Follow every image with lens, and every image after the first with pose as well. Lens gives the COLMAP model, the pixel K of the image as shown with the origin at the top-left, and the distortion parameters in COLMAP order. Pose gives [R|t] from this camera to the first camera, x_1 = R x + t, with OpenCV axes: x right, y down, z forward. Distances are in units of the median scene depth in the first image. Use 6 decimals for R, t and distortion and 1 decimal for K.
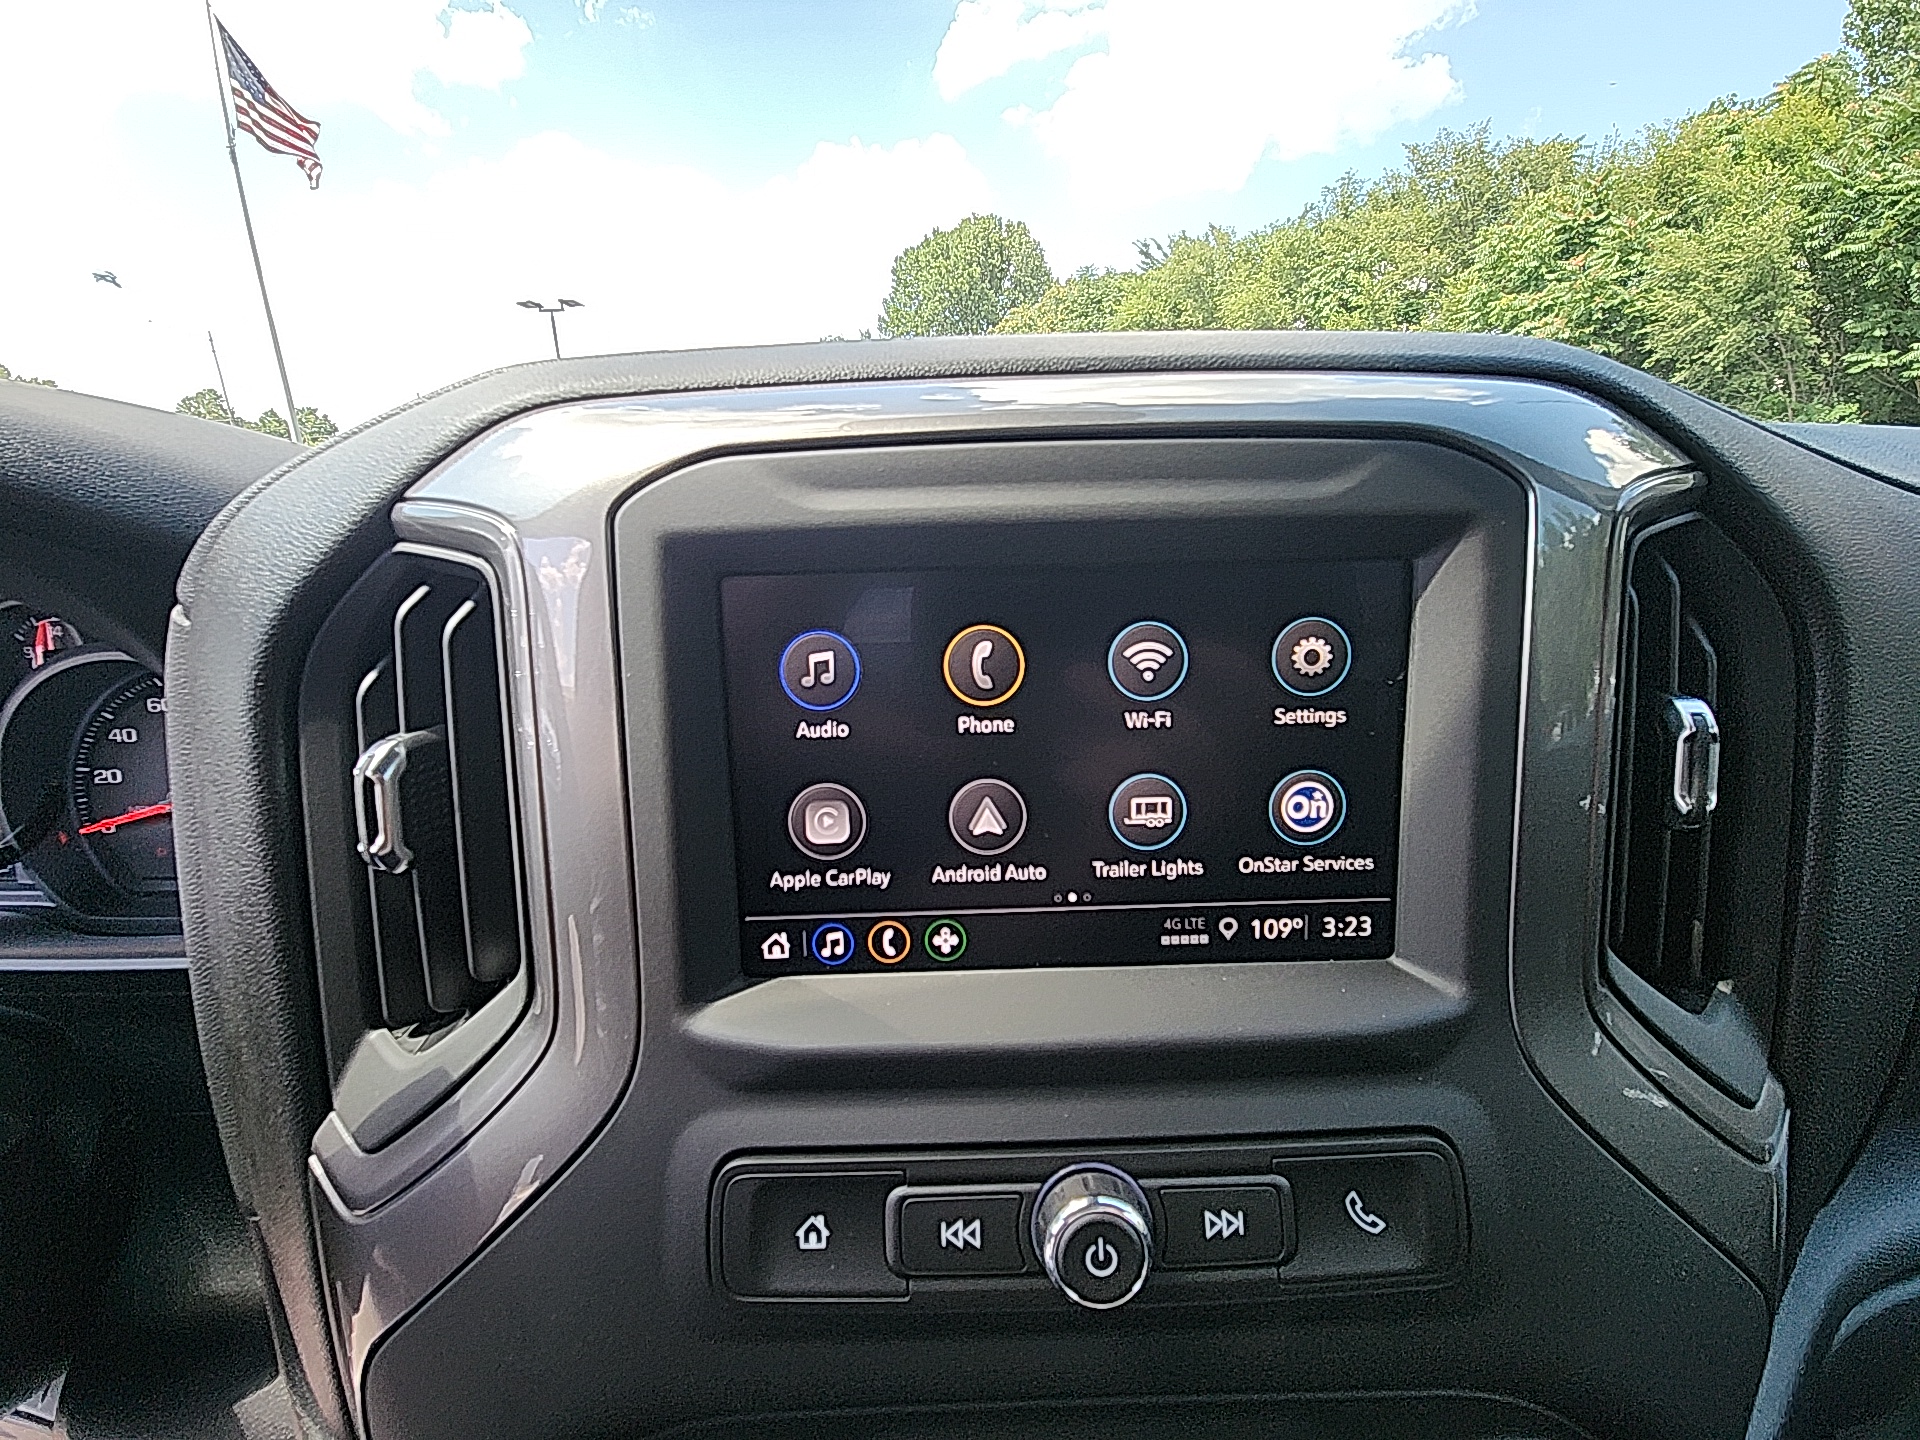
lens RADIAL K [[777.0, 0, 953.2], [0, 777.0, 710.2], [0, 0, 1]] dist [0.004263, 0.000166]
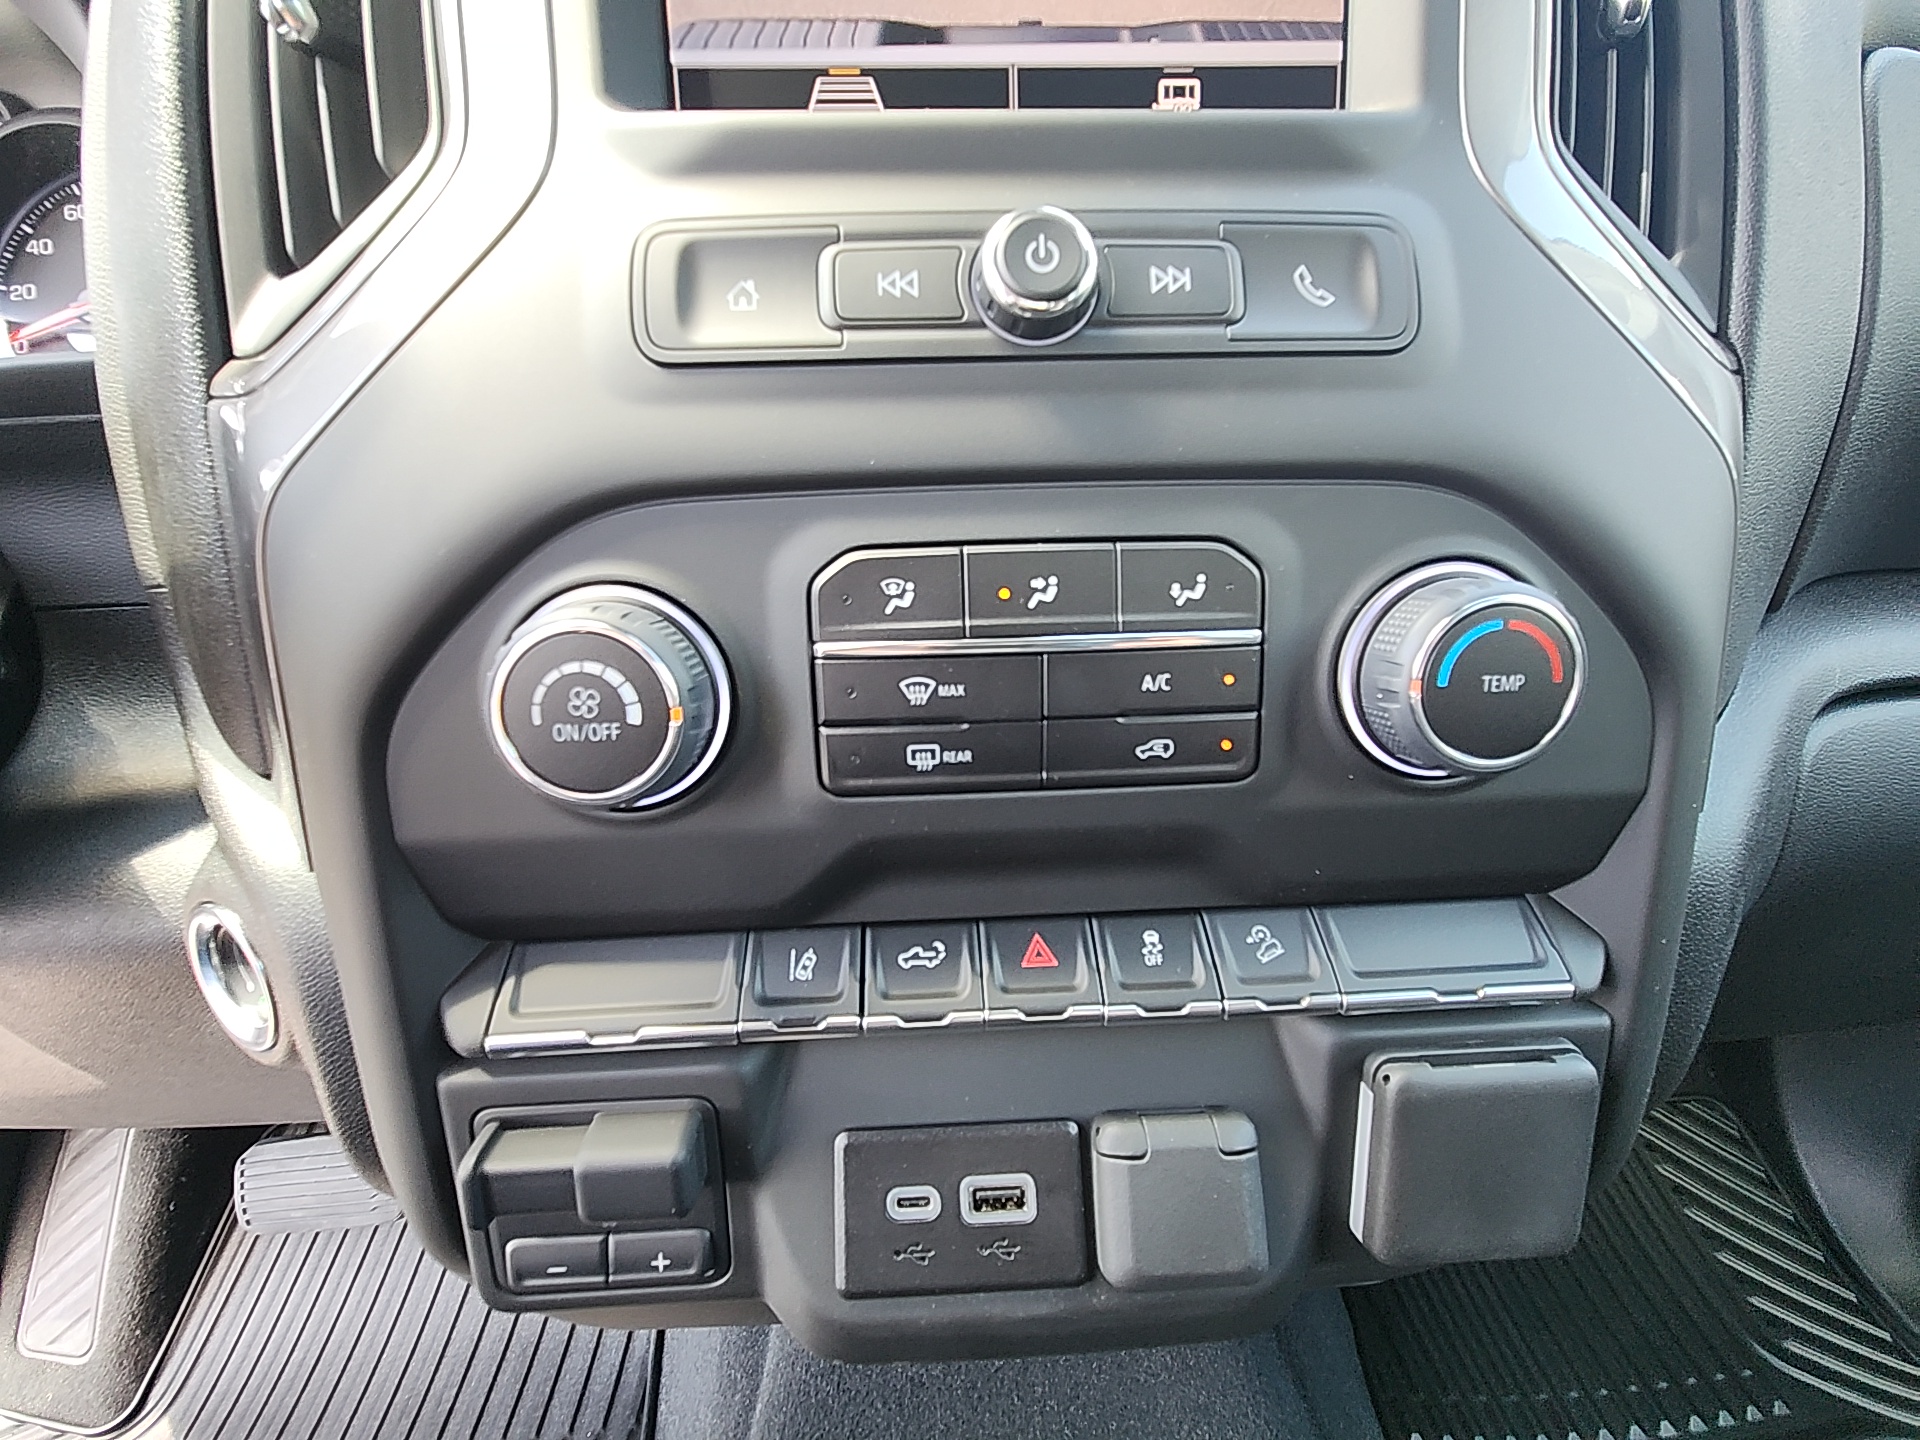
lens RADIAL K [[758.8, 0, 957.7], [0, 758.8, 707.2], [0, 0, 1]] dist [0.046210, -0.024572]
pose [[0.999305, -0.006335, 0.036729, 0.000508], [0.006216, 0.999975, 0.003350, 0.013408], [-0.036750, -0.003120, 0.999320, 0.000573]]
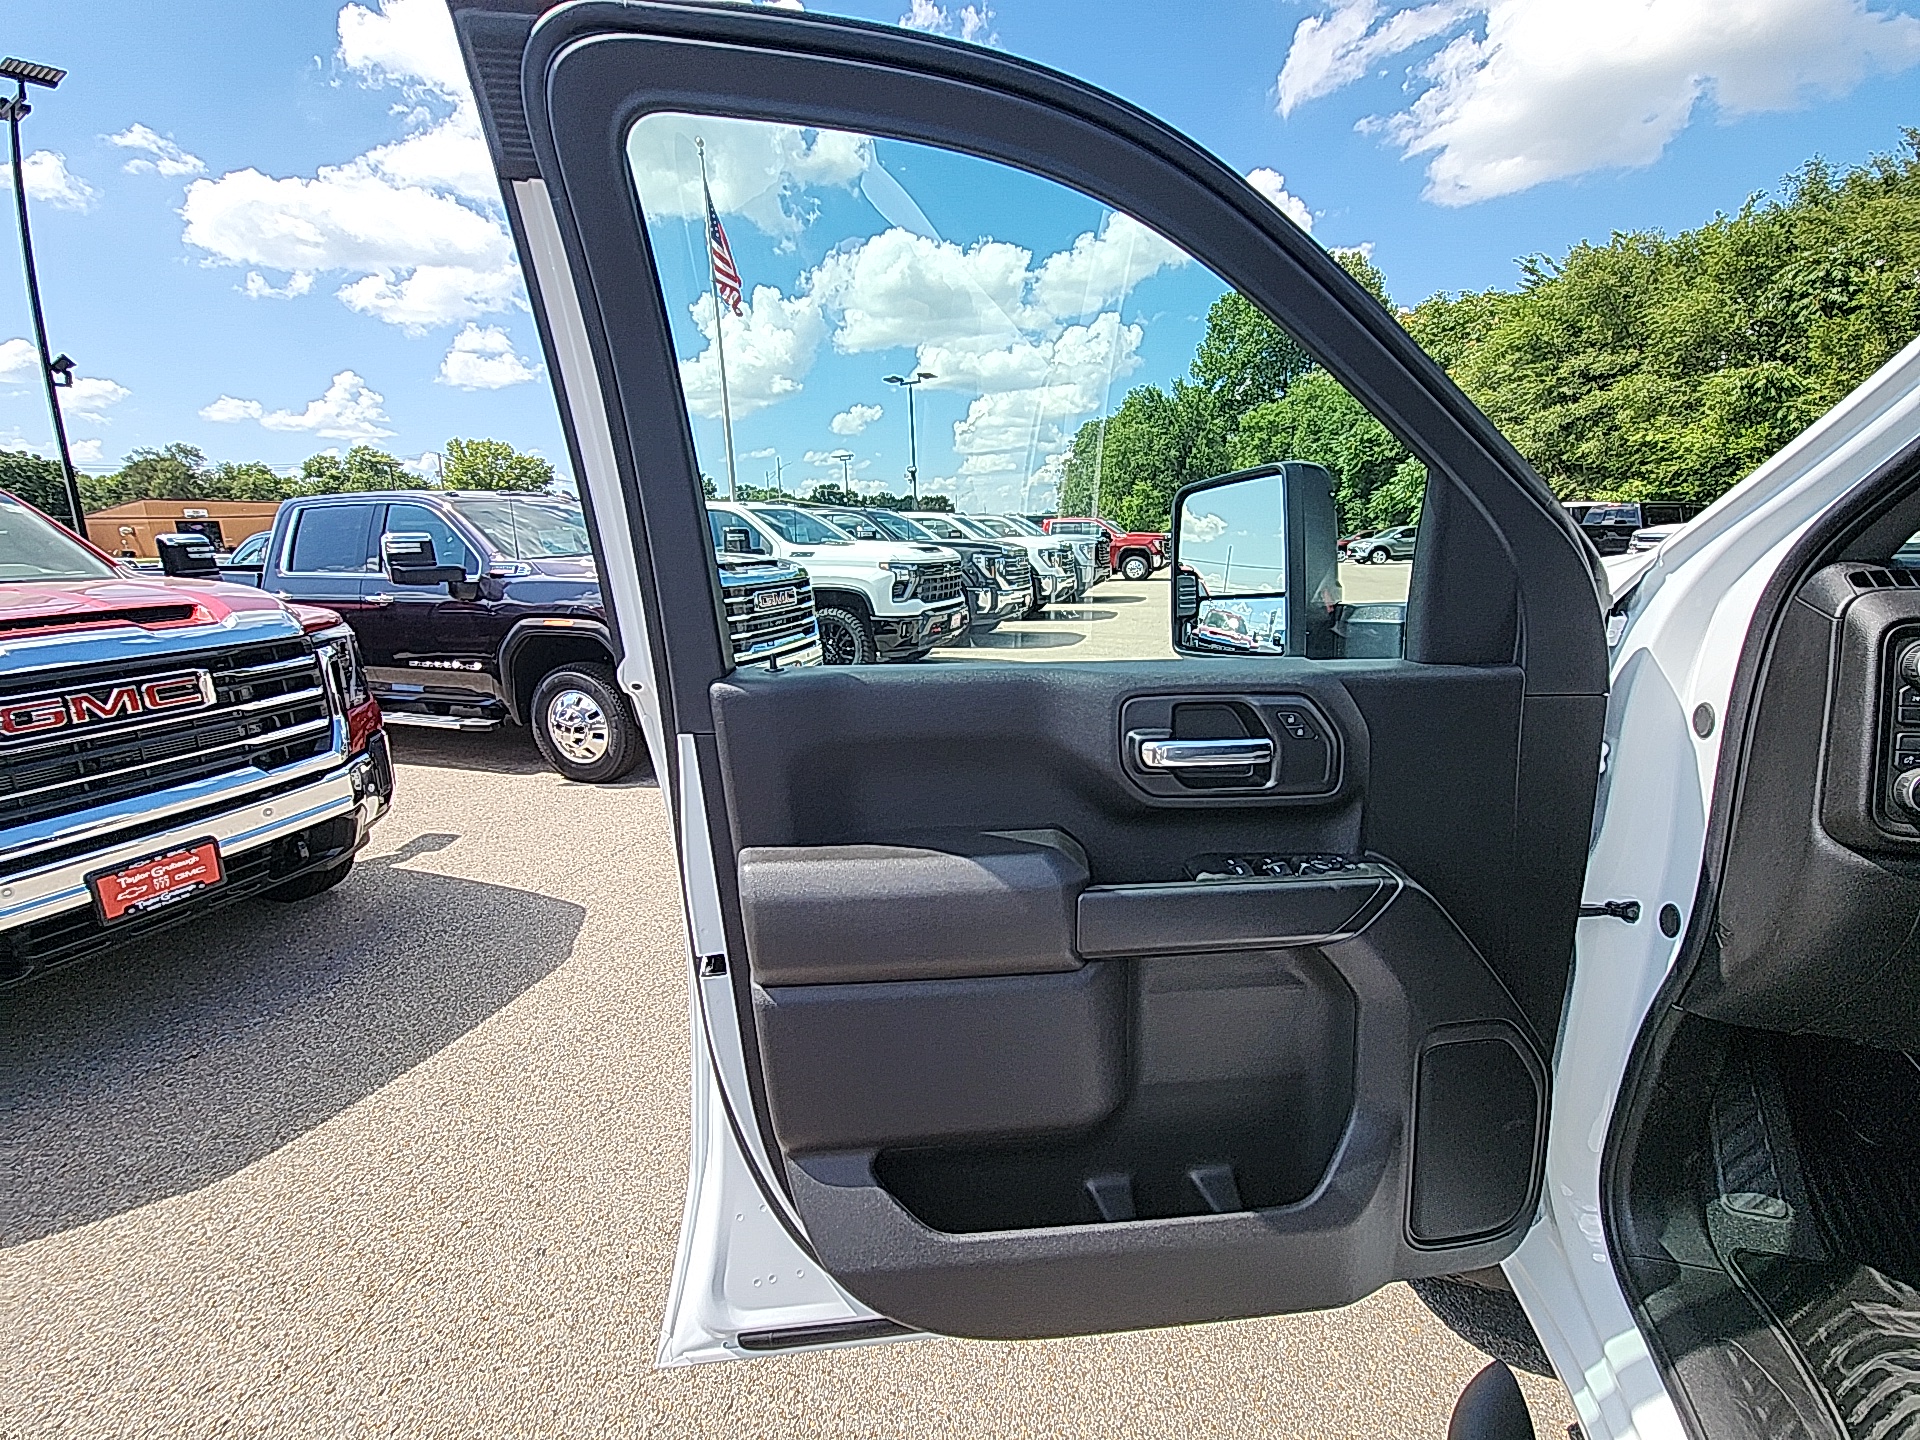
lens RADIAL K [[777.6, 0, 954.0], [0, 777.6, 709.4], [0, 0, 1]] dist [0.006195, -0.007559]
pose [[0.938186, 0.066978, -0.339590, -0.093374], [-0.086030, 0.995434, -0.041344, 0.012922], [0.335270, 0.068003, 0.939665, -0.051064]]
